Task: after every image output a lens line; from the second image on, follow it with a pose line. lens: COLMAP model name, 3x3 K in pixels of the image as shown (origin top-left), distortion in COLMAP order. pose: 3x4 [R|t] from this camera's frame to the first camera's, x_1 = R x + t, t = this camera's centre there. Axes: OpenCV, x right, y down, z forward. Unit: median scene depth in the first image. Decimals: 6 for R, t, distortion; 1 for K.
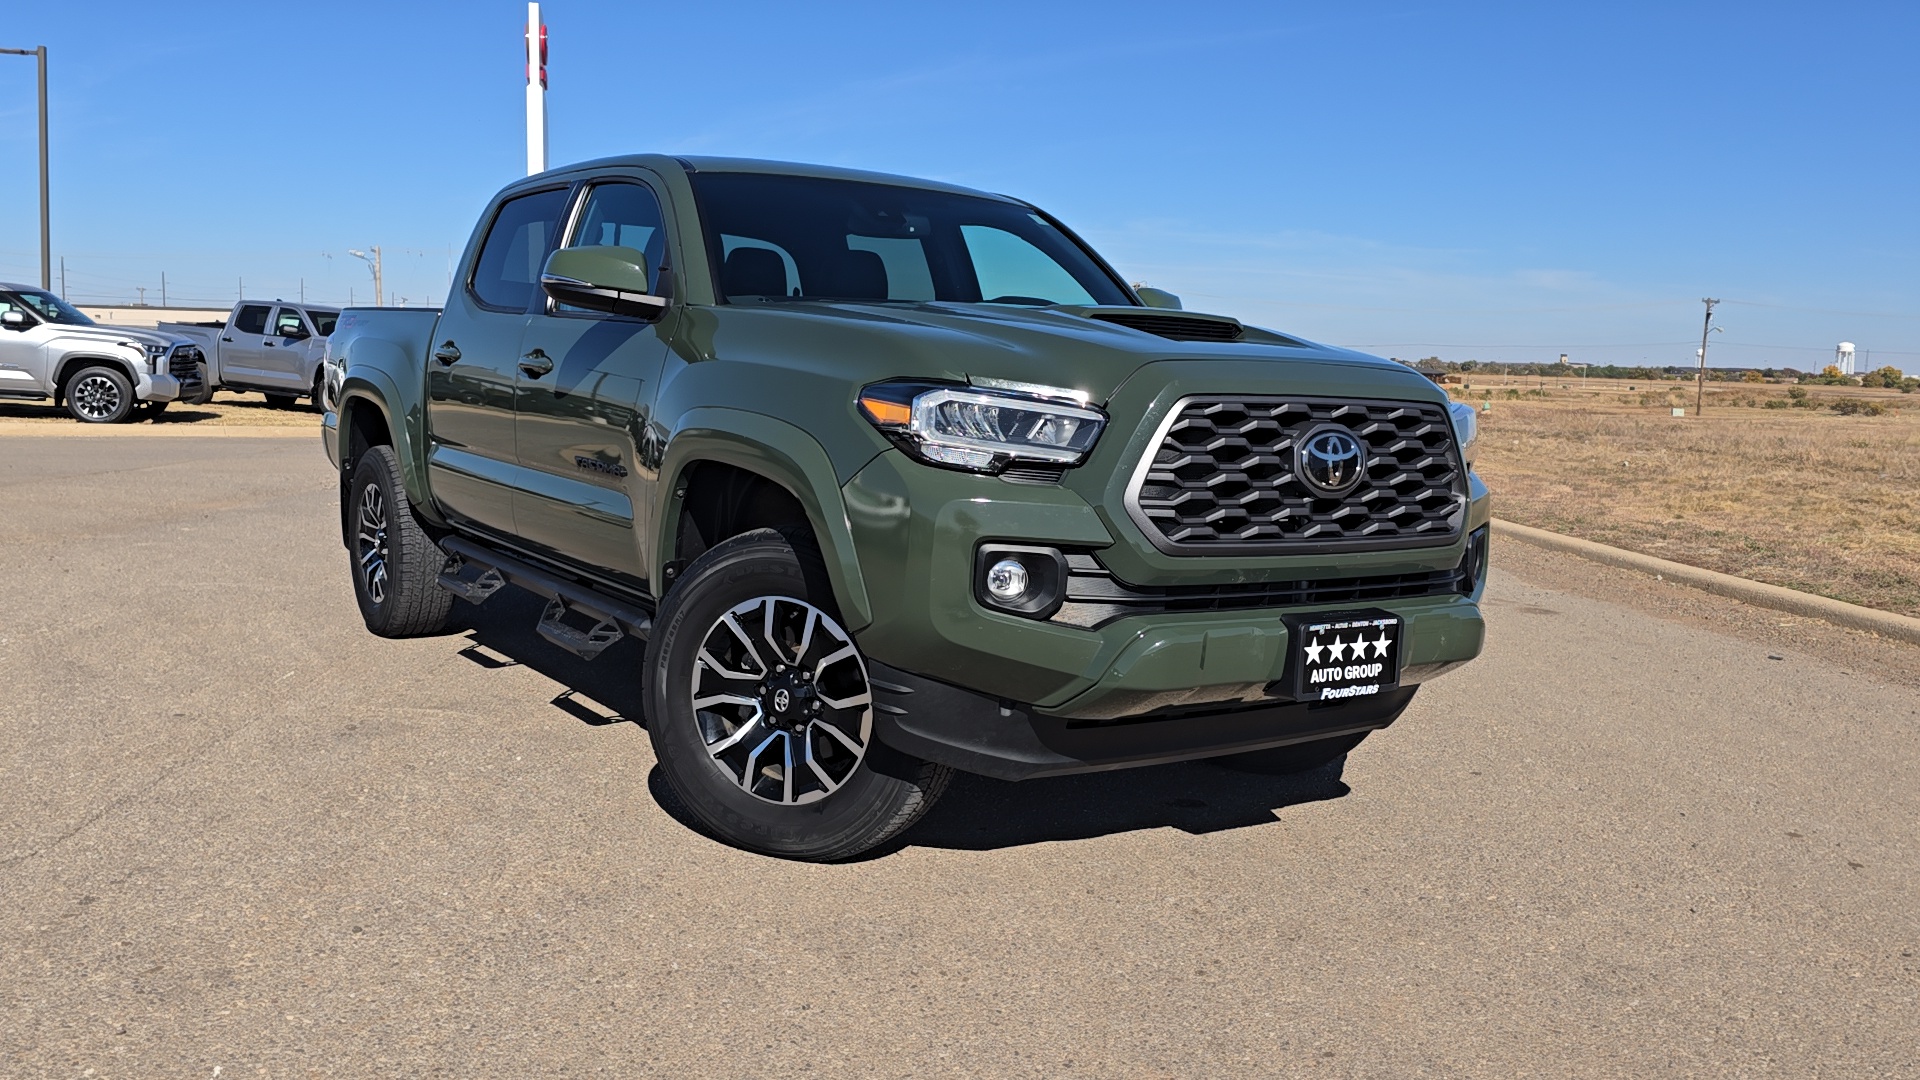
lens RADIAL K [[1609.2, 0, 966.6], [0, 1609.2, 545.5], [0, 0, 1]] dist [-0.011856, 0.006506]
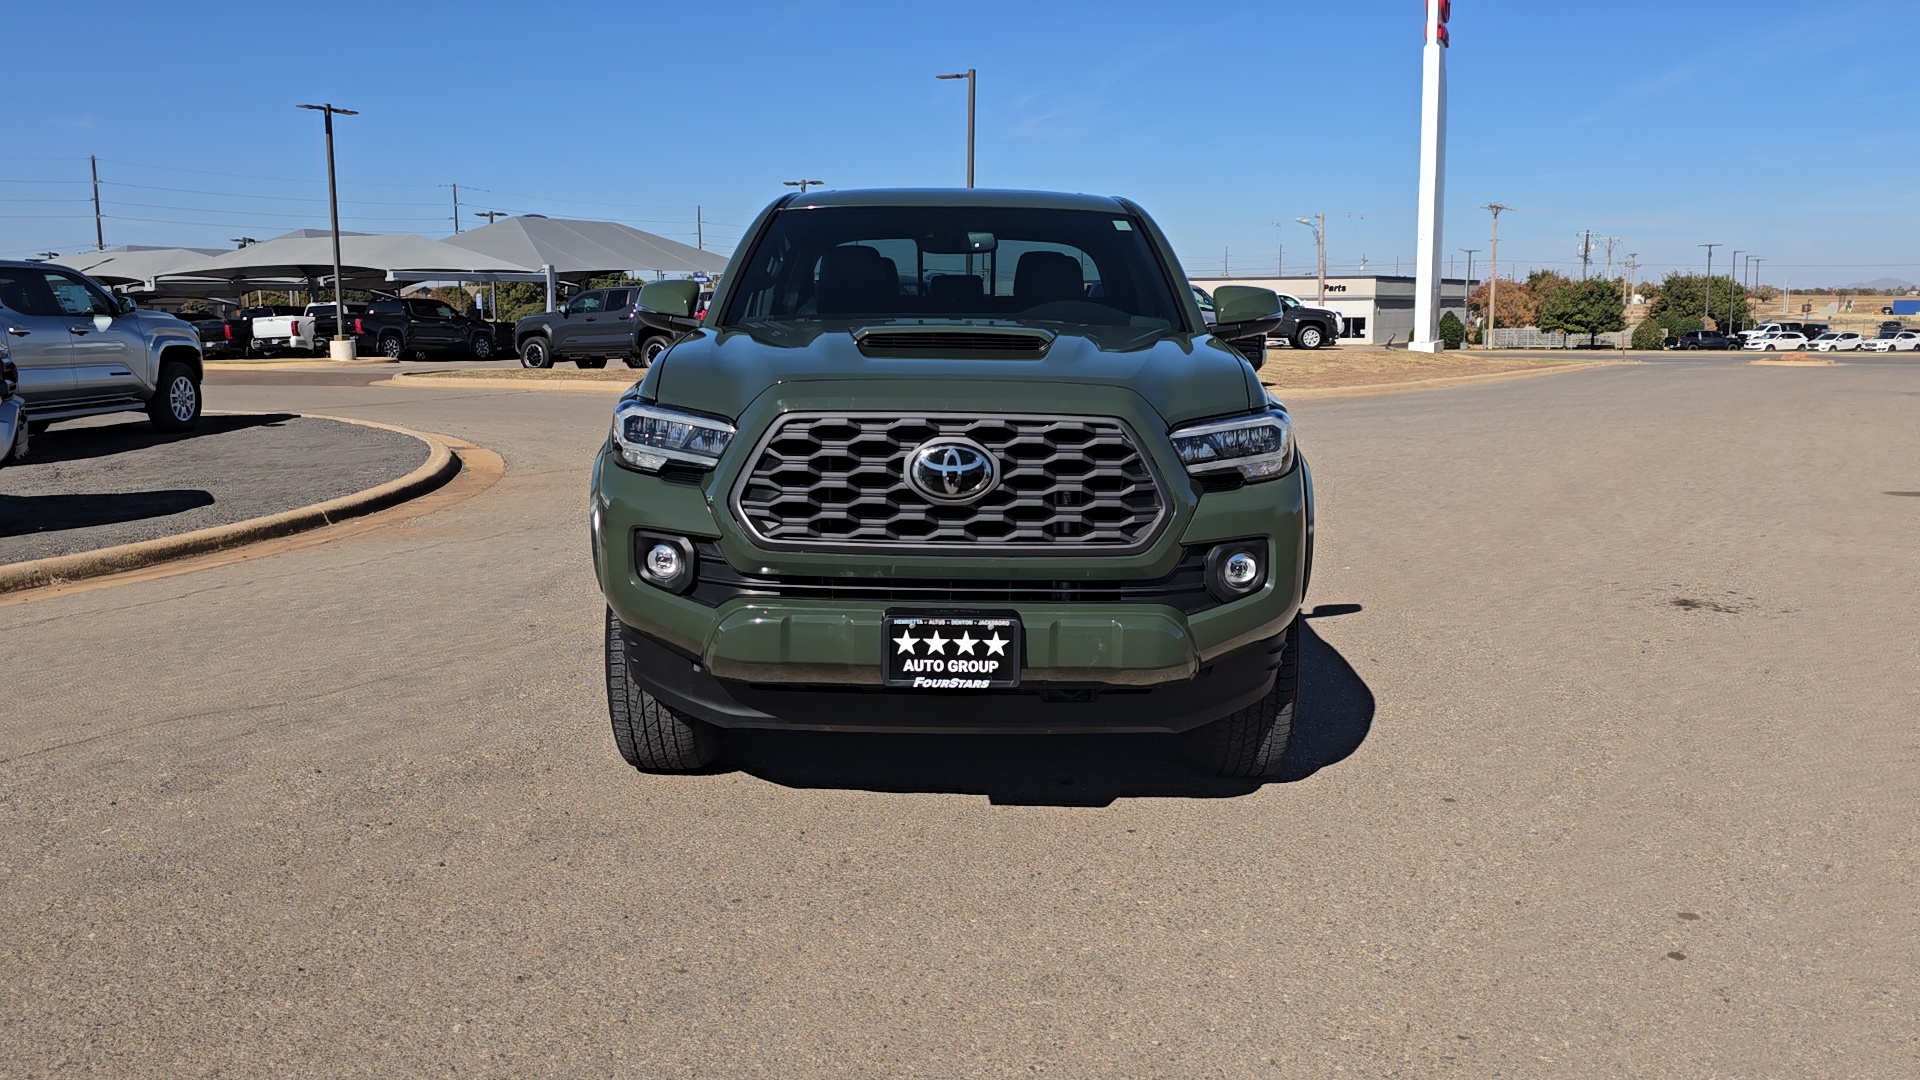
lens RADIAL K [[1609.2, 0, 966.6], [0, 1609.2, 545.5], [0, 0, 1]] dist [-0.011856, 0.006506]
pose [[0.834668, 0.057091, -0.547786, 0.828643], [-0.041586, 0.998306, 0.040680, -0.046717], [0.549181, -0.011174, 0.835629, 0.092277]]
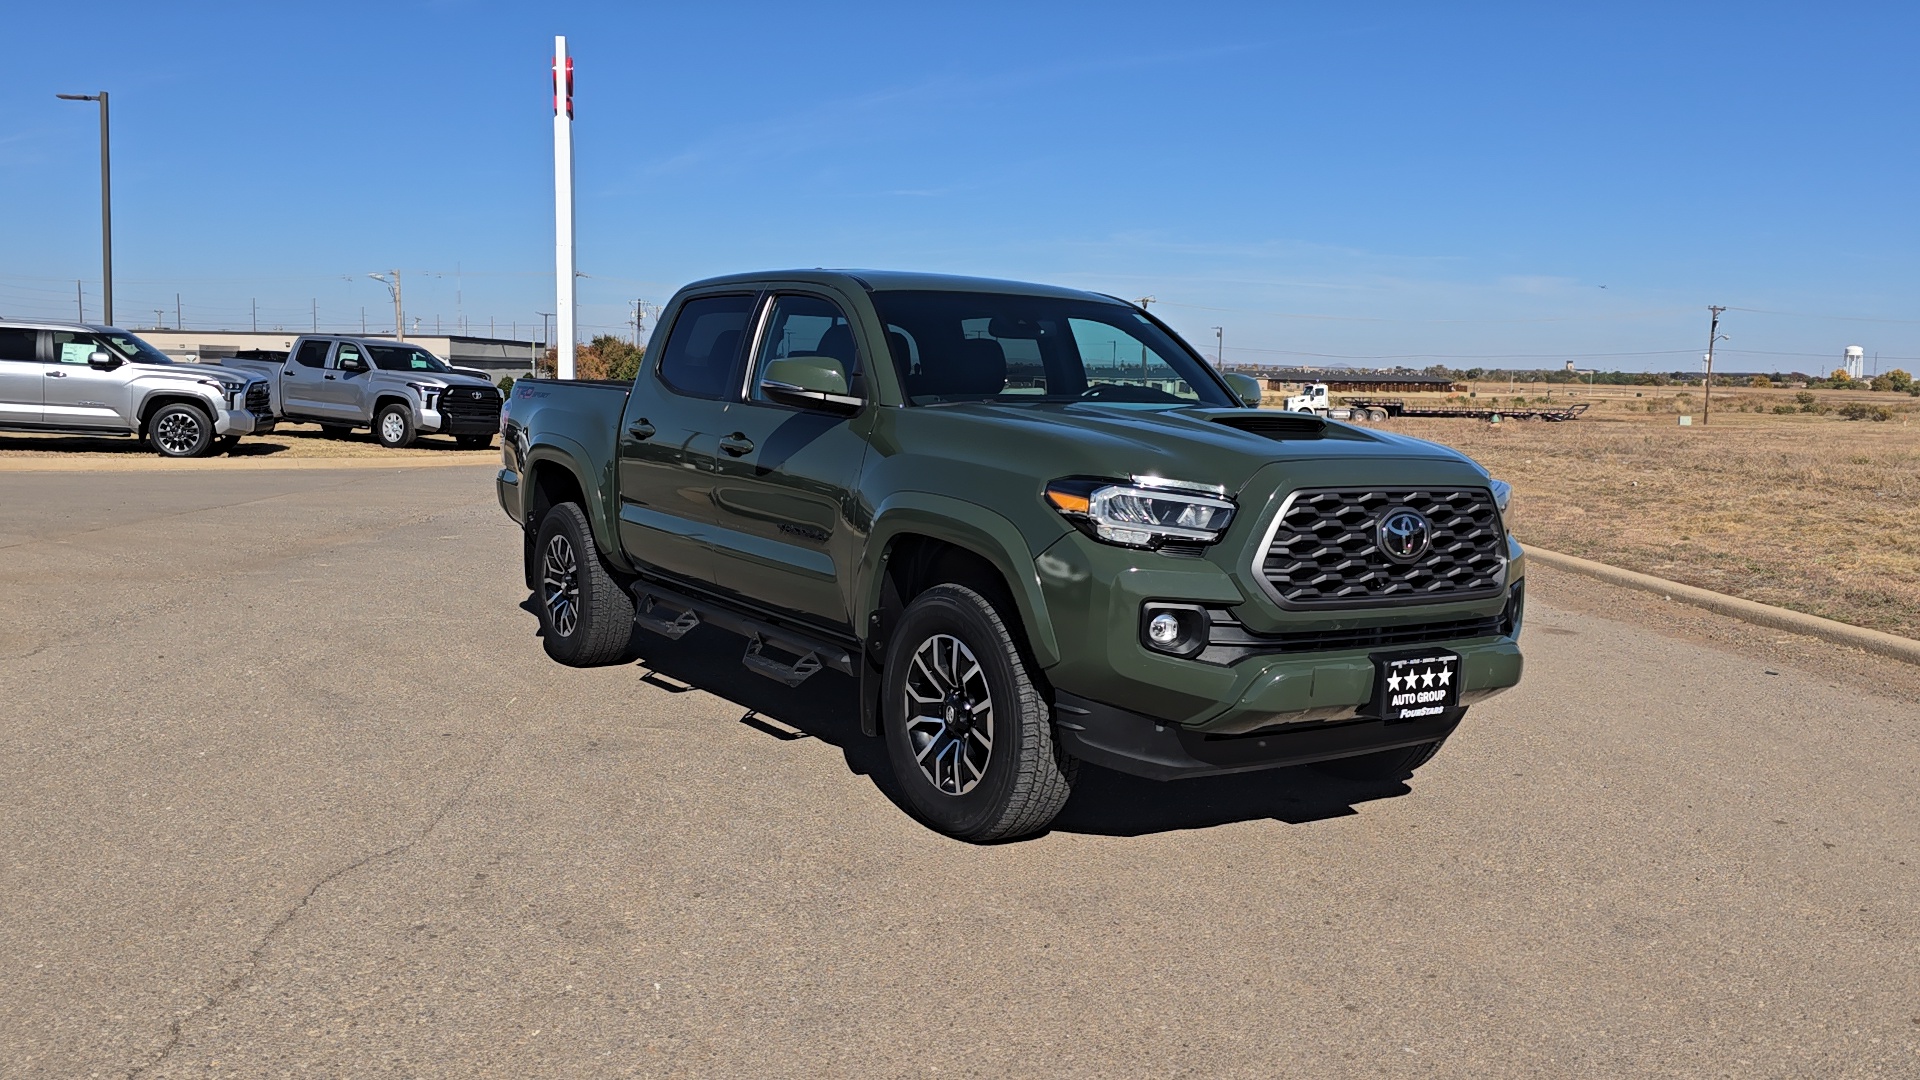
lens RADIAL K [[1608.6, 0, 959.4], [0, 1608.6, 516.0], [0, 0, 1]] dist [0.100921, -0.274024]
pose [[0.999963, -0.006865, -0.005151, -0.127323], [0.006731, 0.999652, -0.025519, -0.036710], [0.005324, 0.025484, 0.999661, -0.316626]]
